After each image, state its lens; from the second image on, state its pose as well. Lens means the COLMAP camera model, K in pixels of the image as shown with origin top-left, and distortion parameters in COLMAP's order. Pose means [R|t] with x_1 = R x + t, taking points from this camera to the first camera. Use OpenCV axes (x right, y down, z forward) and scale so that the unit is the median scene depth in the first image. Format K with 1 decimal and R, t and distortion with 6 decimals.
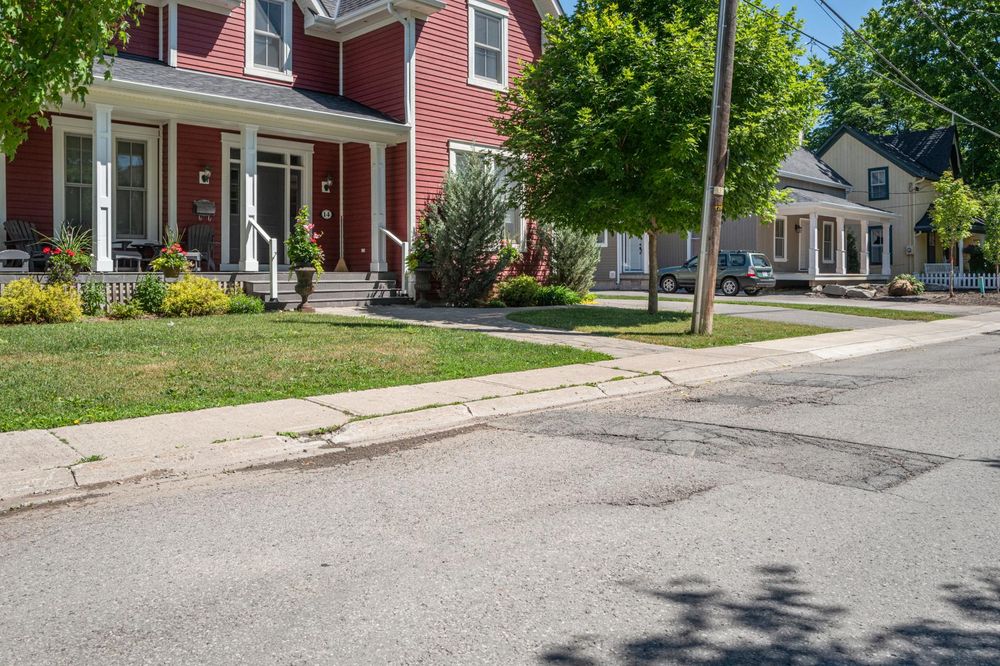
lens RADIAL K [[840.5, 0, 504.9], [0, 840.5, 268.8], [0, 0, 1]] dist [-0.020139, 0.000121]
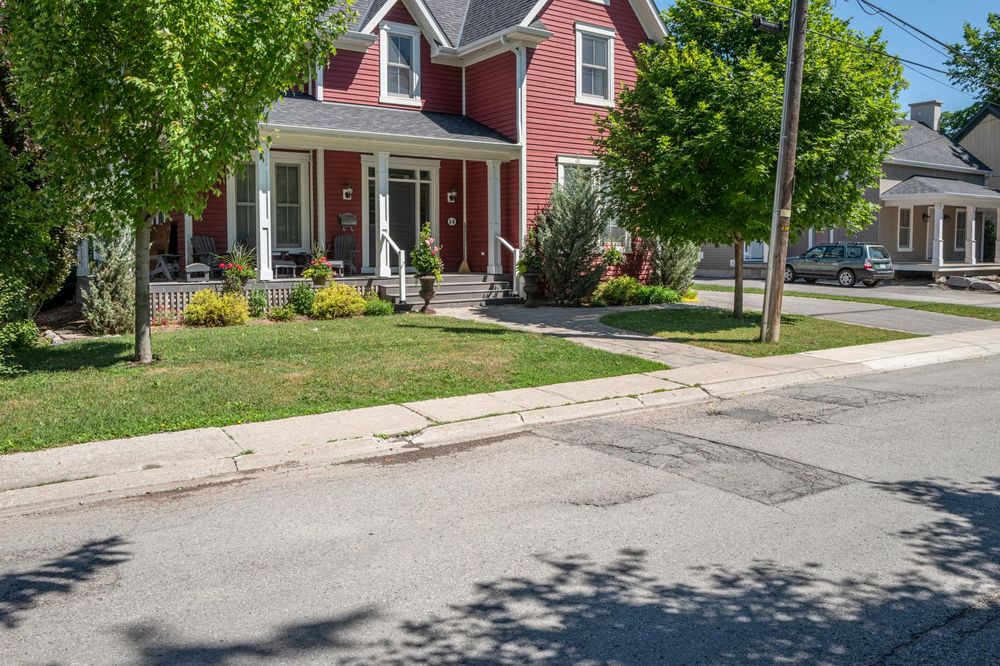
lens RADIAL K [[840.5, 0, 504.9], [0, 840.5, 268.8], [0, 0, 1]] dist [-0.020139, 0.000121]
pose [[0.983469, 0.005023, -0.181006, 0.078561], [0.002093, 0.999233, 0.039101, -0.054270], [0.181063, -0.038833, 0.982704, -0.130130]]
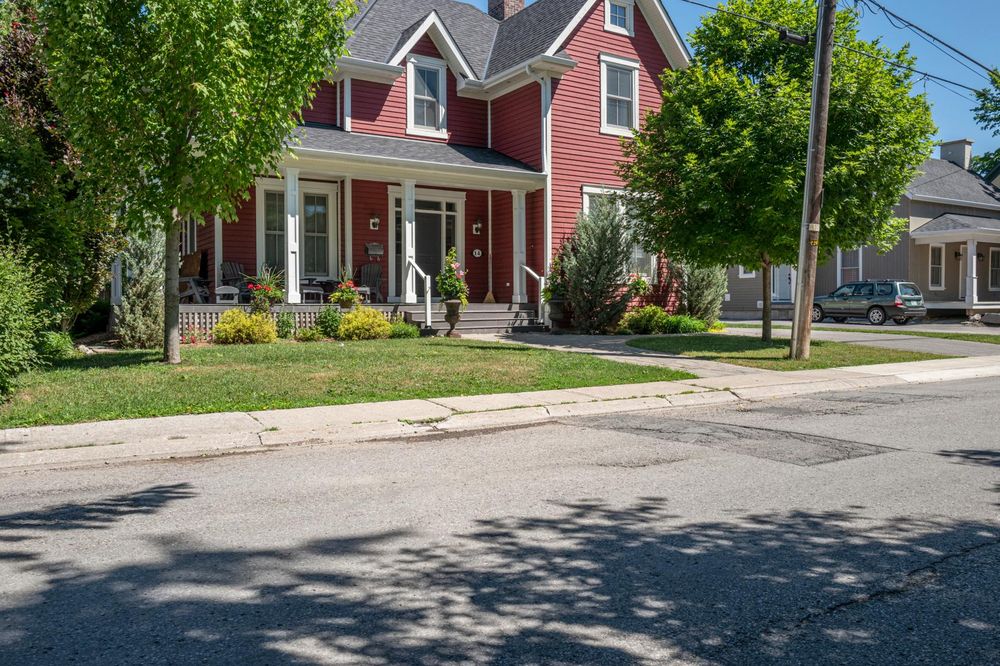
lens RADIAL K [[833.2, 0, 494.9], [0, 833.2, 309.0], [0, 0, 1]] dist [-0.014911, -0.010856]
pose [[0.974990, -0.000443, -0.222247, 0.076744], [0.003005, 0.999933, 0.011192, -0.001056], [0.222227, -0.011580, 0.974926, -0.122651]]
